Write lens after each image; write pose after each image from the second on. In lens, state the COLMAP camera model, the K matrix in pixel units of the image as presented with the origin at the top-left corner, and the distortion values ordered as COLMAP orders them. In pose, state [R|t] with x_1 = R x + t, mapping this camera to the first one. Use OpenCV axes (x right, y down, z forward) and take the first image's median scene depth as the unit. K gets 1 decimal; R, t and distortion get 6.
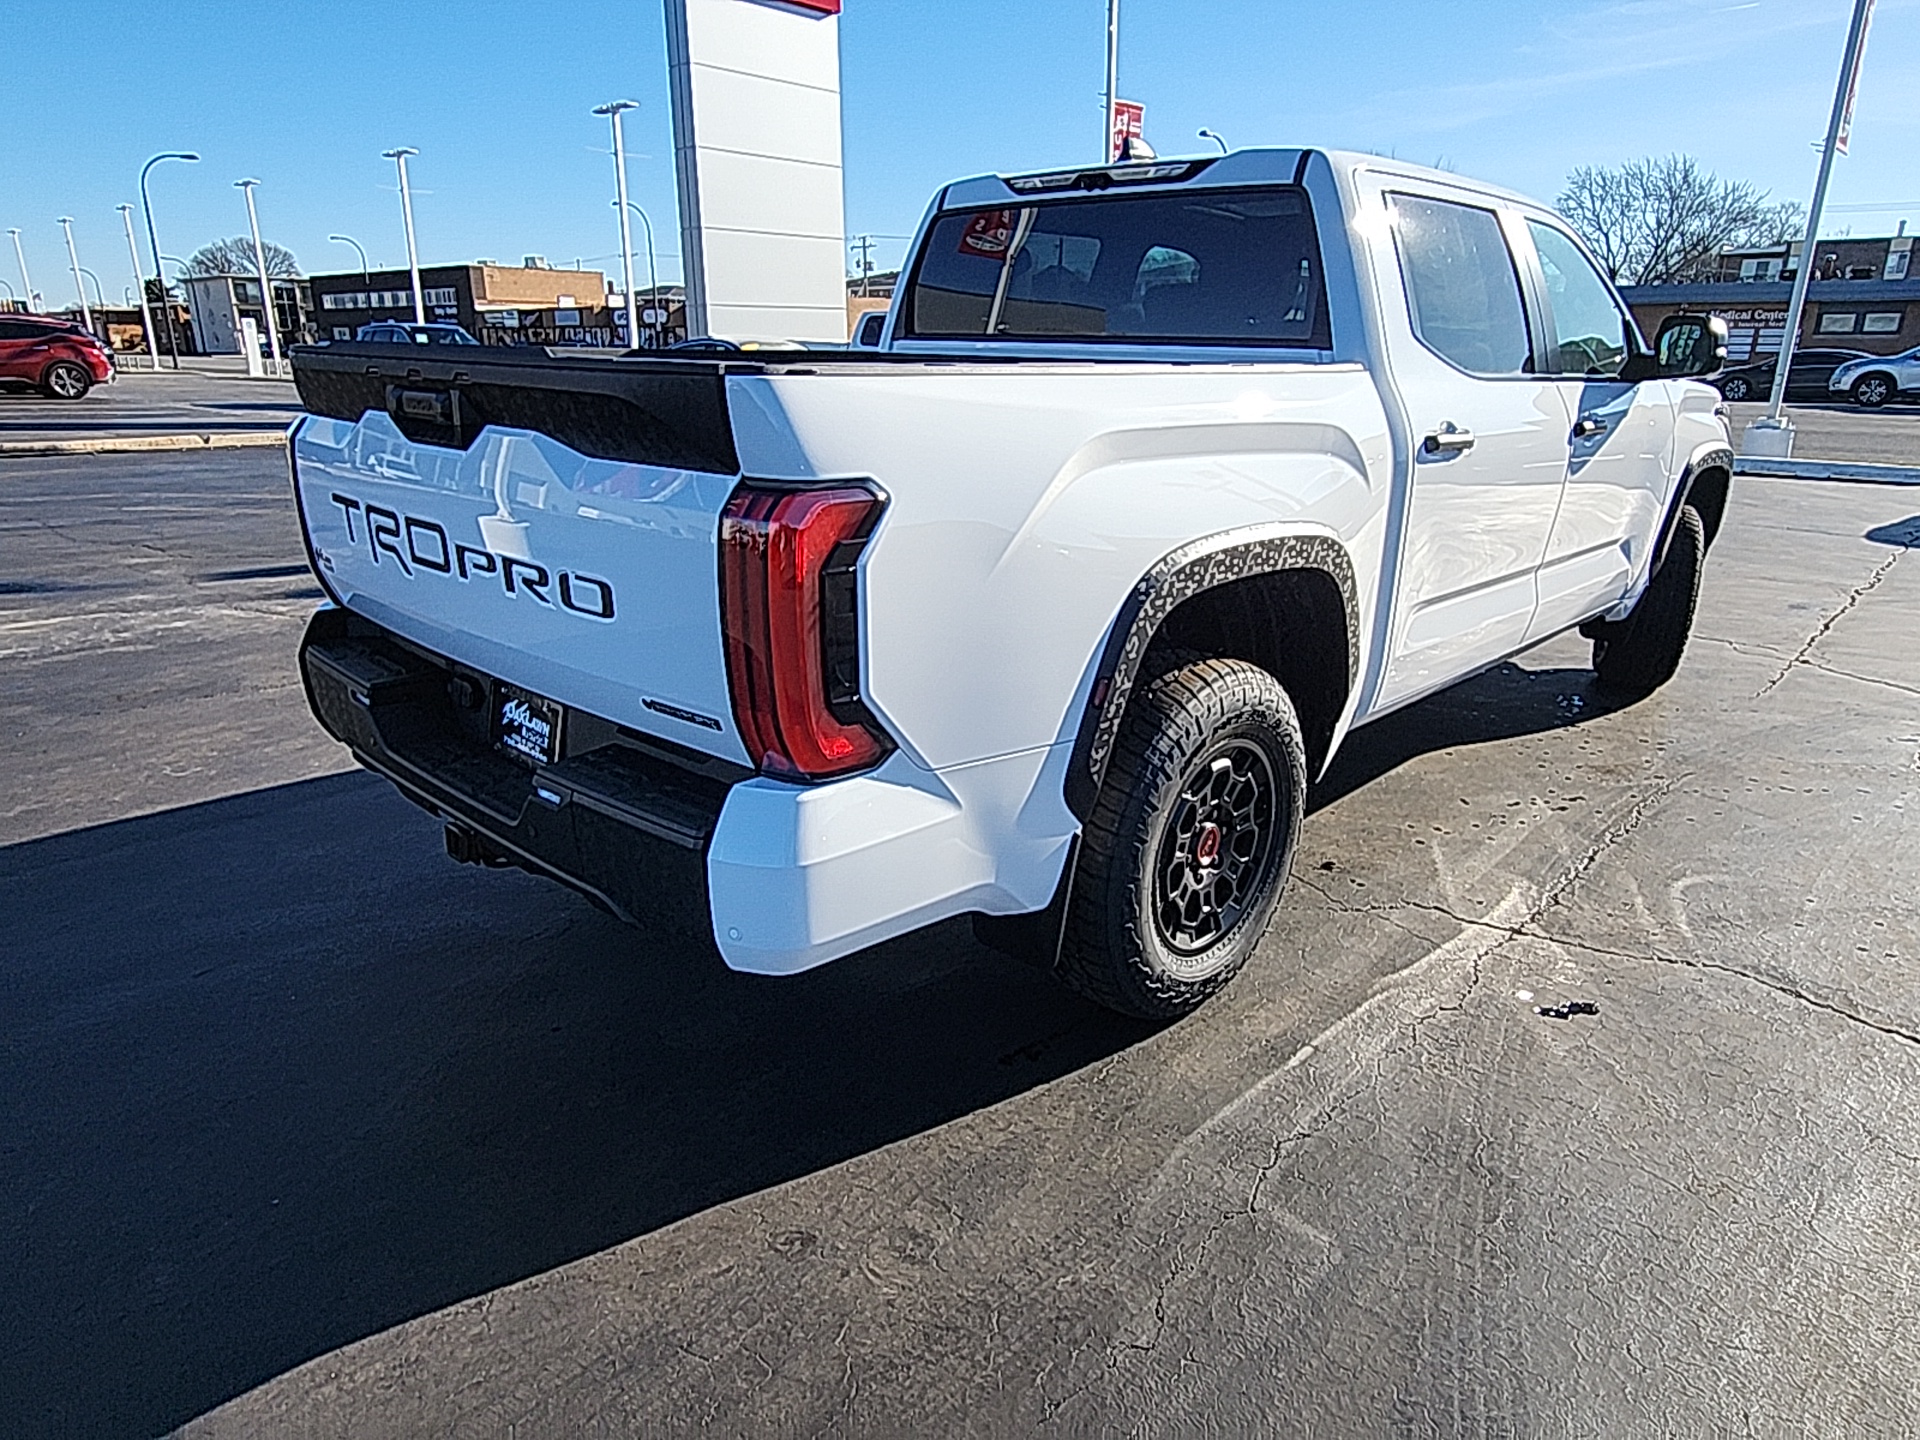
lens RADIAL K [[1186.0, 0, 976.6], [0, 1186.0, 723.8], [0, 0, 1]] dist [0.002977, -0.000498]
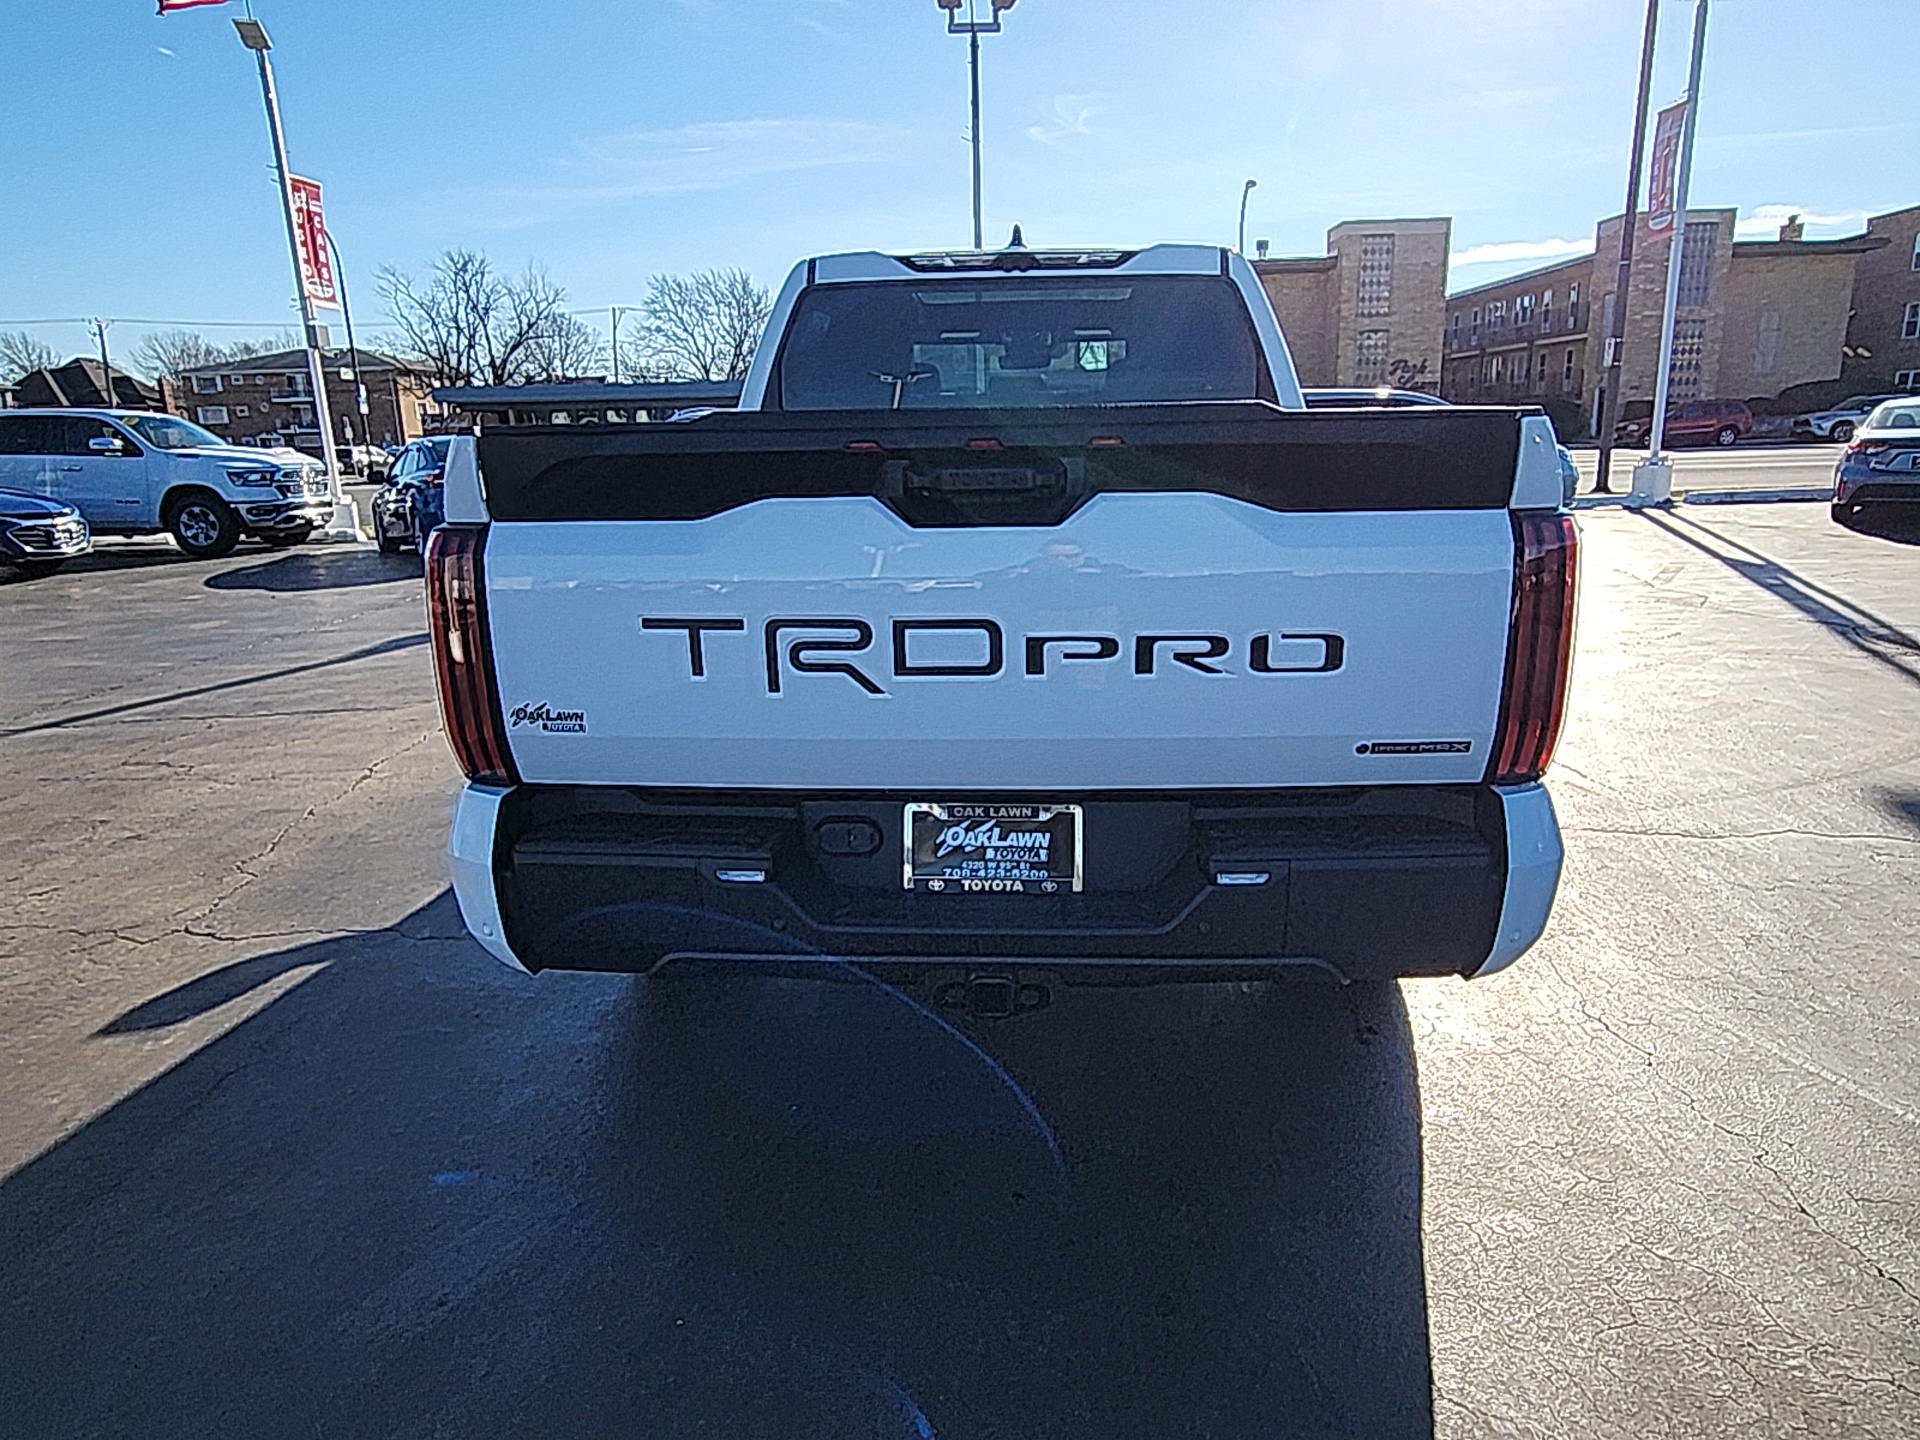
lens RADIAL K [[1186.0, 0, 976.6], [0, 1186.0, 723.8], [0, 0, 1]] dist [0.002977, -0.000498]
pose [[0.769610, -0.181720, 0.612110, -0.831304], [0.225355, 0.974259, 0.005893, -0.085778], [-0.597424, 0.133406, 0.790751, 0.293033]]
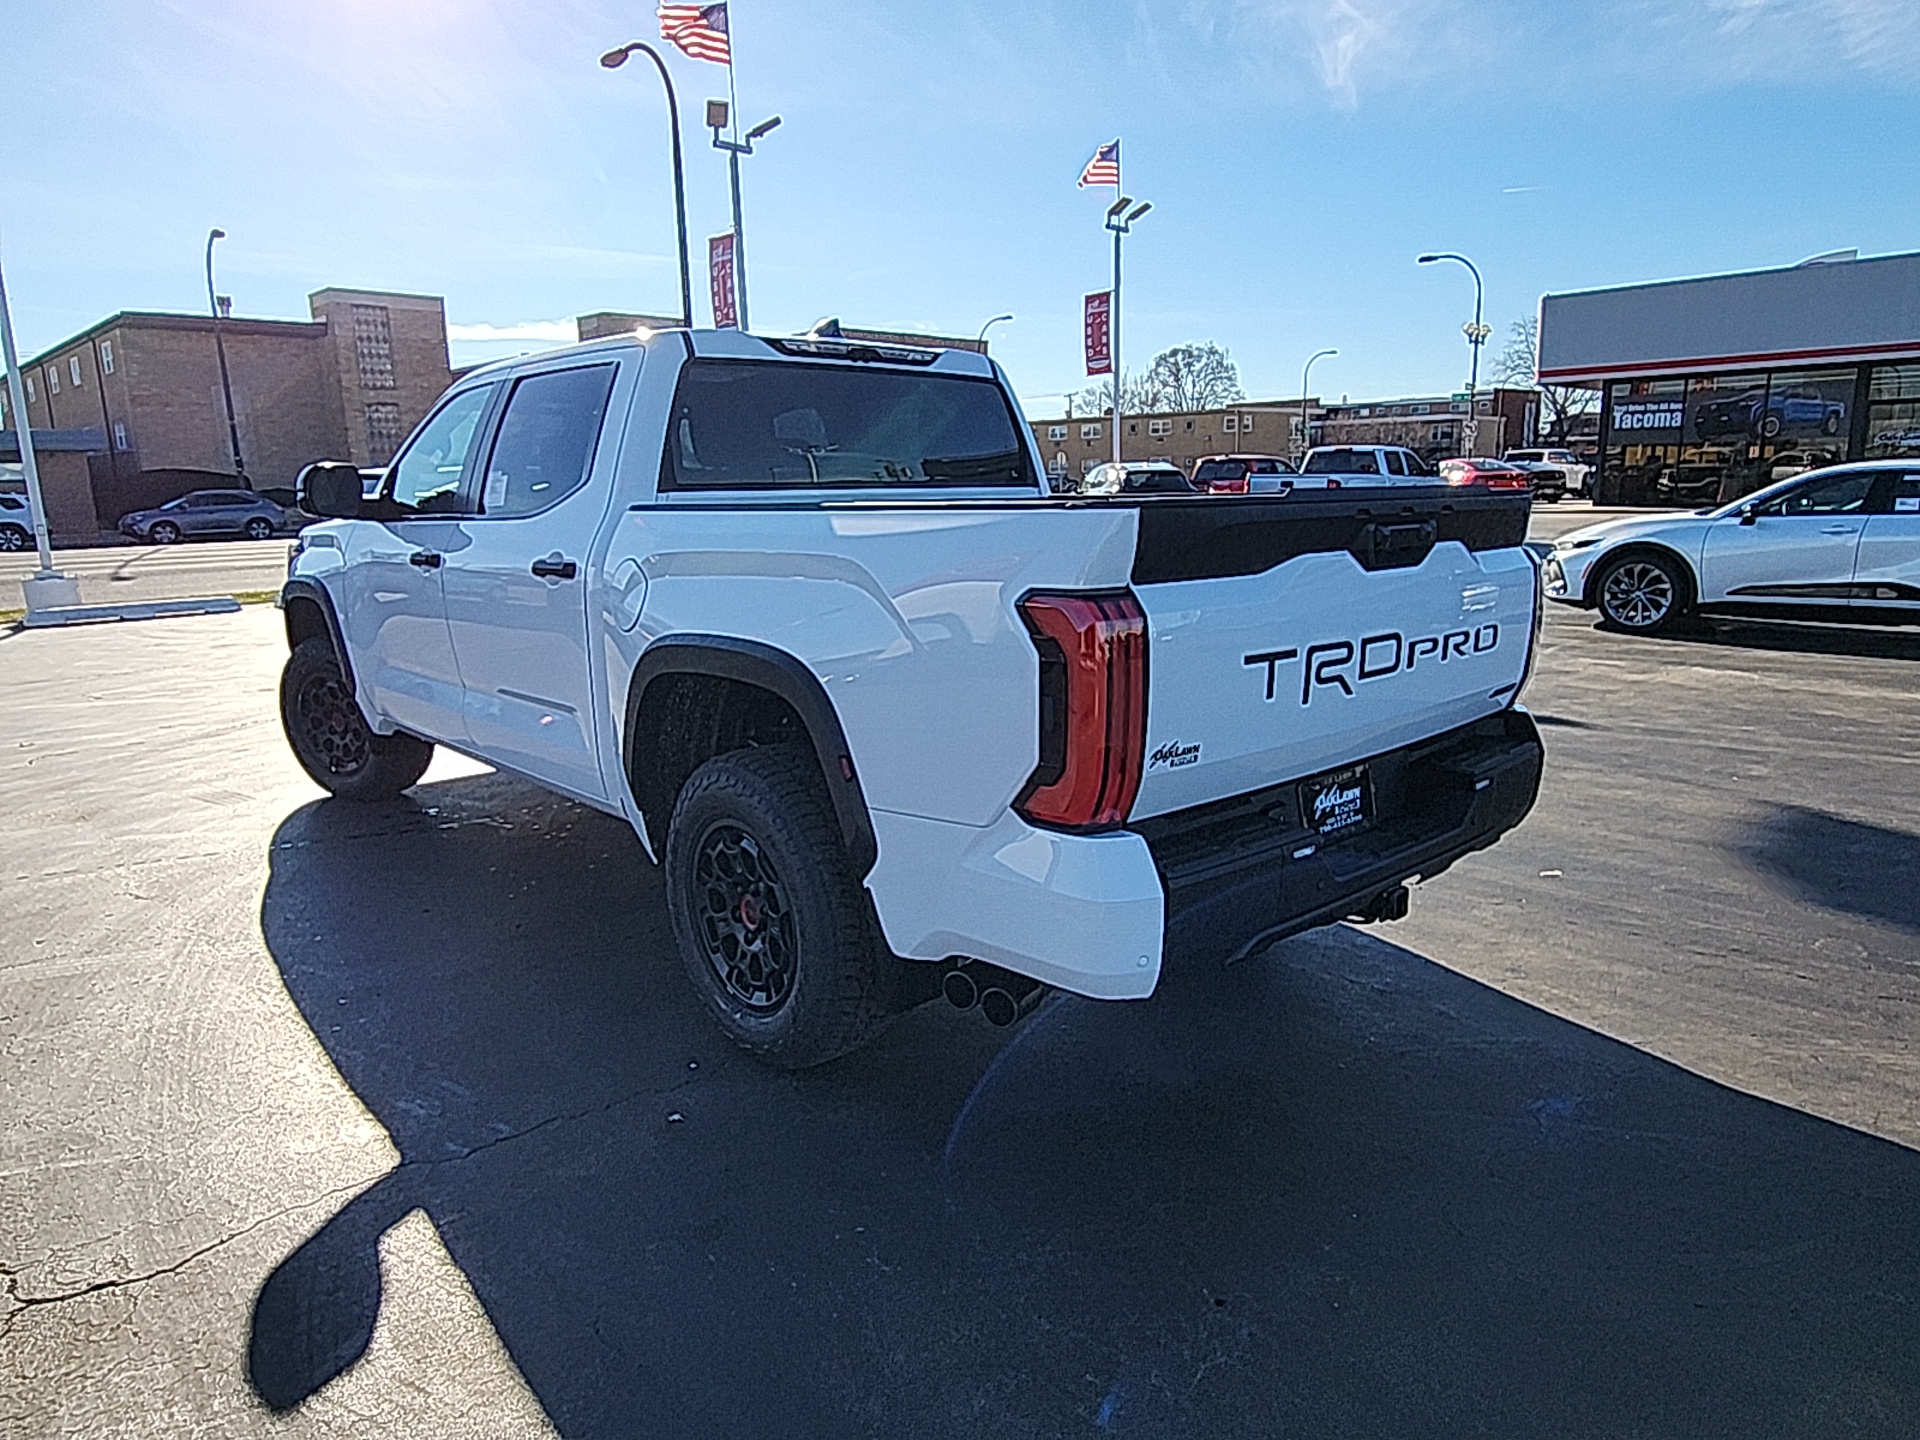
lens RADIAL K [[1186.0, 0, 976.6], [0, 1186.0, 723.8], [0, 0, 1]] dist [0.002977, -0.000498]
pose [[0.074832, -0.210780, 0.974665, -1.415766], [0.323782, 0.929585, 0.176172, -0.363998], [-0.943168, 0.302396, 0.137809, 1.064816]]
